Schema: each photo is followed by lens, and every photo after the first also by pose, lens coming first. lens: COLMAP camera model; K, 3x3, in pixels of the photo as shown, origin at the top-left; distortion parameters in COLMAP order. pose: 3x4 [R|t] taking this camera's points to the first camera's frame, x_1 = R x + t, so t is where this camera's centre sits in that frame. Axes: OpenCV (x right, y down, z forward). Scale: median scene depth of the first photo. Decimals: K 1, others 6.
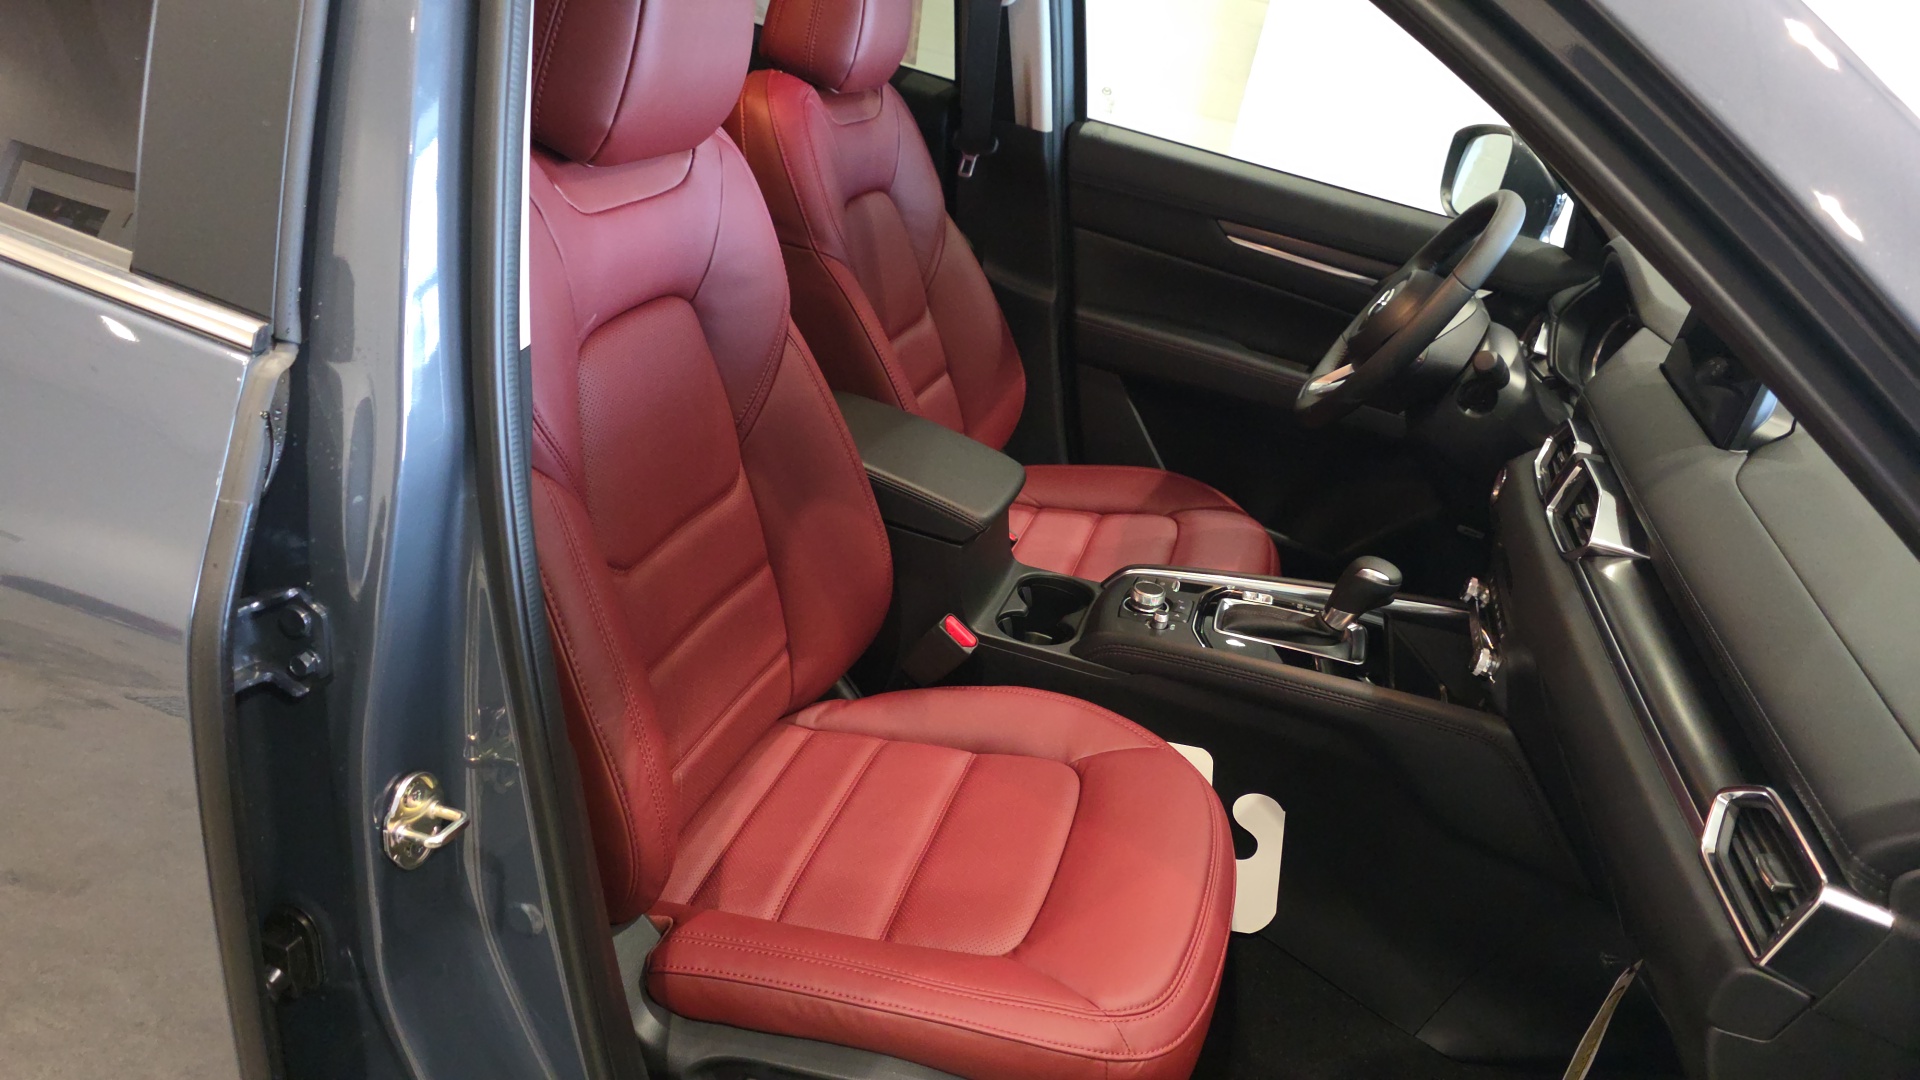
lens RADIAL K [[1304.9, 0, 960.0], [0, 1304.9, 540.0], [0, 0, 1]] dist [0.083614, -0.099367]
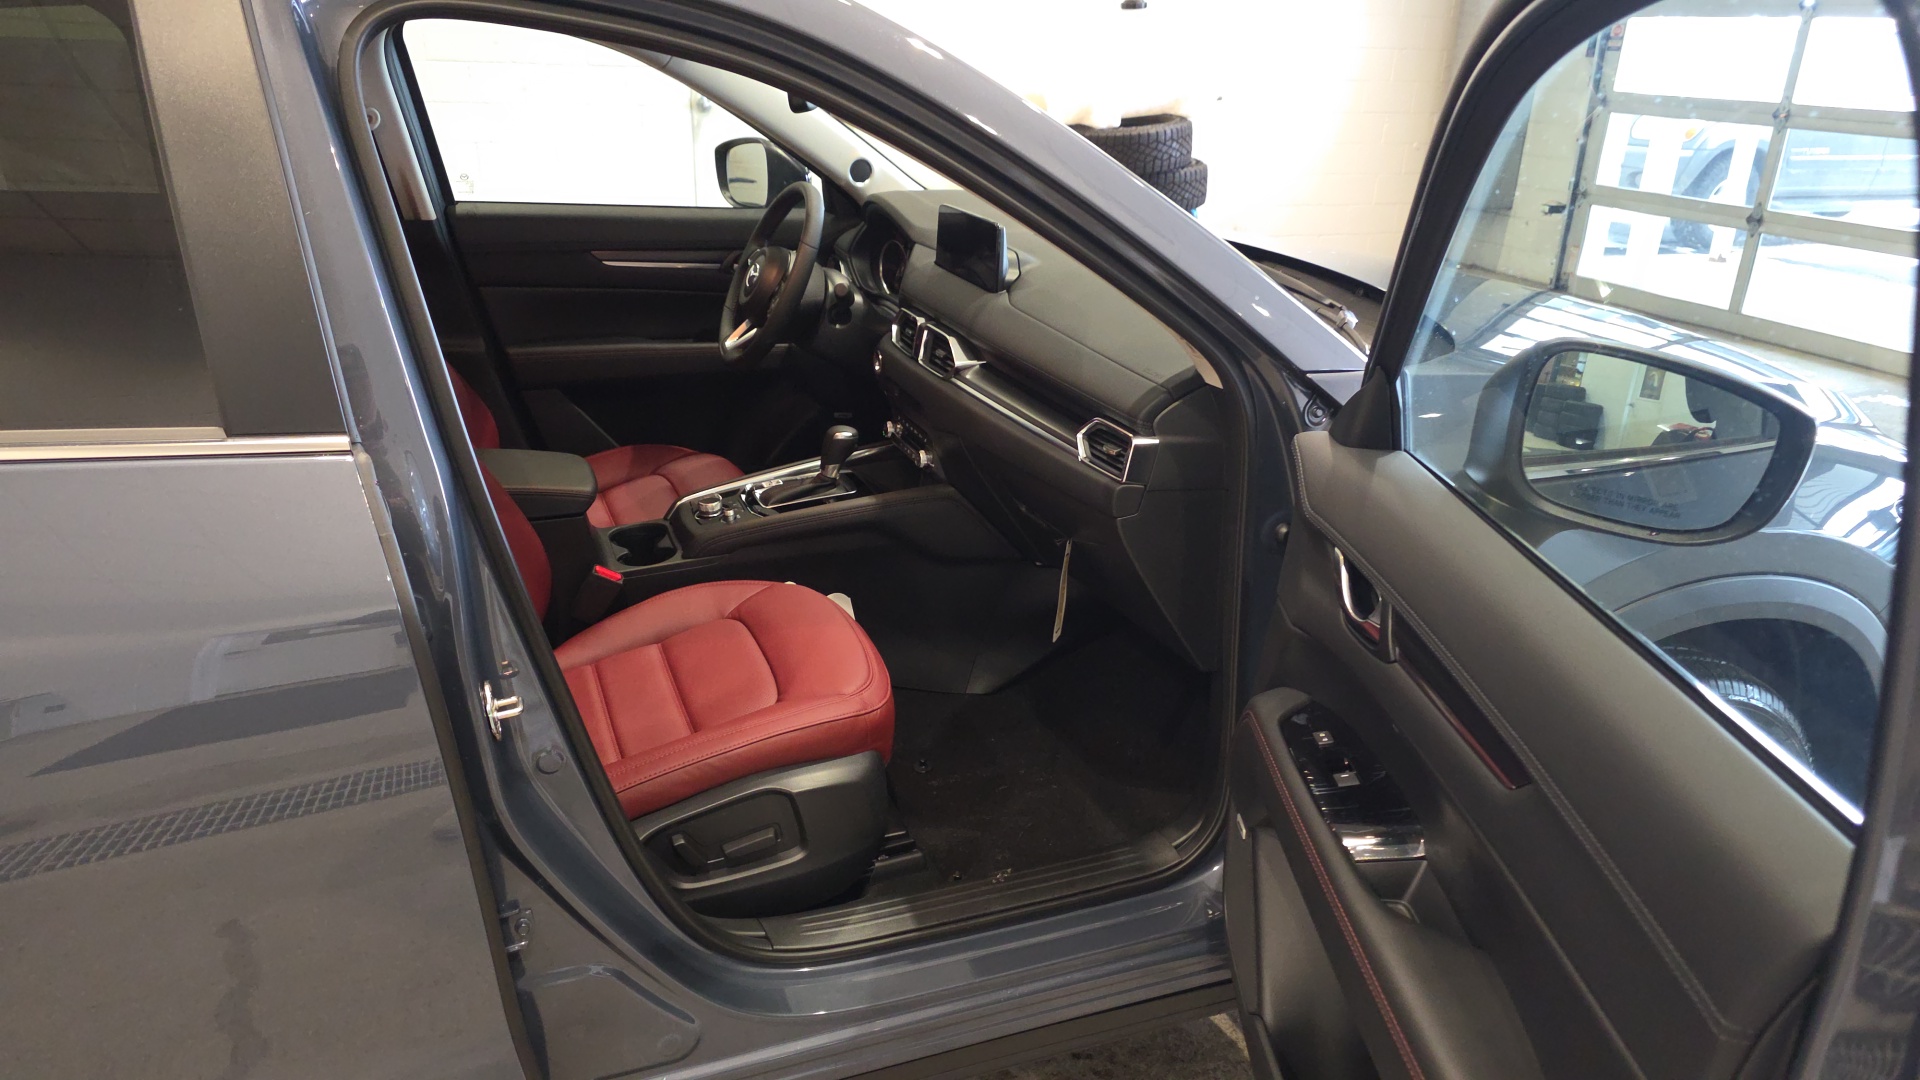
lens RADIAL K [[1304.9, 0, 960.0], [0, 1304.9, 540.0], [0, 0, 1]] dist [0.083614, -0.099367]
pose [[0.788976, -0.370012, 0.490518, -0.374334], [0.372104, 0.923029, 0.097756, 0.040317], [-0.488933, 0.105397, 0.865931, -0.396688]]
